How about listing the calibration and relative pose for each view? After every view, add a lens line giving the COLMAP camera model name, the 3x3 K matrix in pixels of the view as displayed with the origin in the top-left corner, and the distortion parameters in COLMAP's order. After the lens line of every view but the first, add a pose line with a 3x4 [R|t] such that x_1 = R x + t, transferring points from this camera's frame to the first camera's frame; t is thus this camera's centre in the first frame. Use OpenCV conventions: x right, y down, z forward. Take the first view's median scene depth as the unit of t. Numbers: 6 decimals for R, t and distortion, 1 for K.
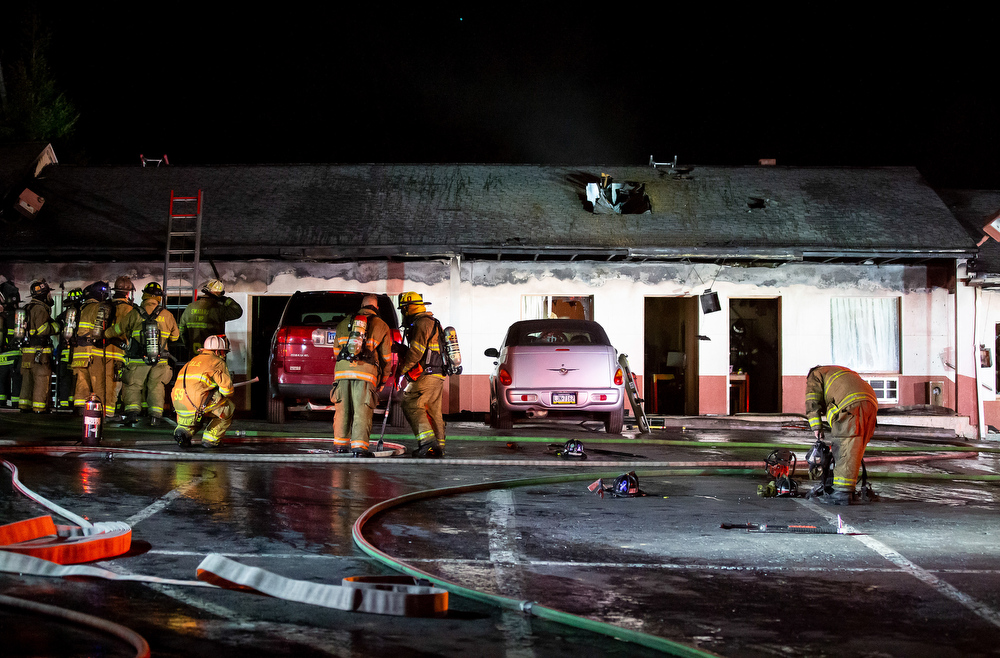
lens RADIAL K [[2029.4, 0, 499.9], [0, 2029.4, 329.3], [0, 0, 1]] dist [-0.097400, 0.000000]
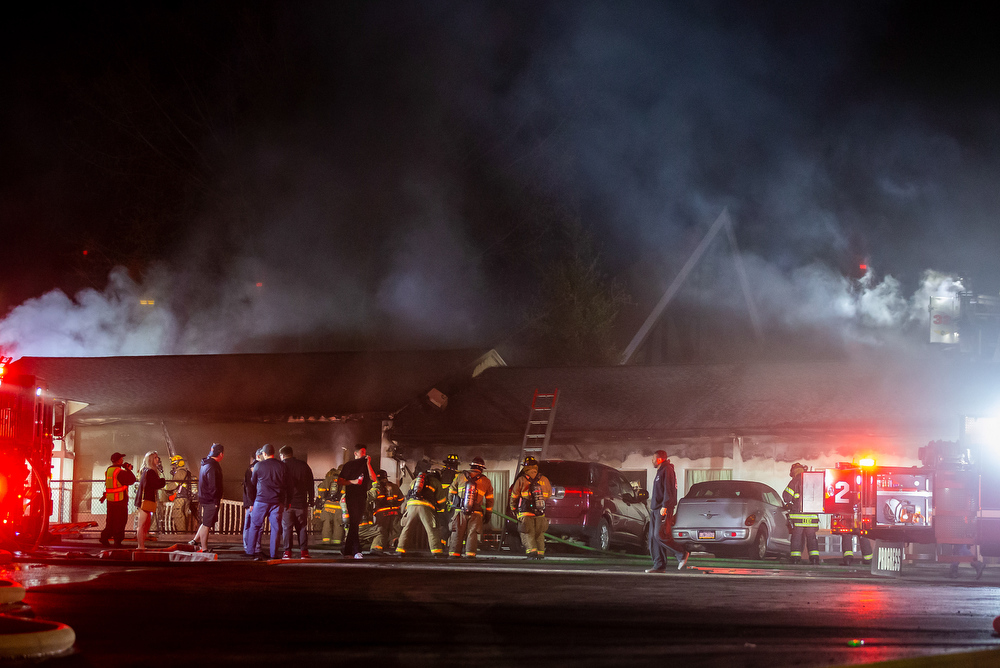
lens RADIAL K [[2933.6, 0, 500.1], [0, 2933.6, 333.7], [0, 0, 1]] dist [-0.196287, 0.000000]
pose [[0.926540, -0.022665, -0.375513, 0.526819], [-0.007286, 0.996915, -0.078148, 0.043359], [0.376126, 0.075143, 0.923516, -0.747574]]
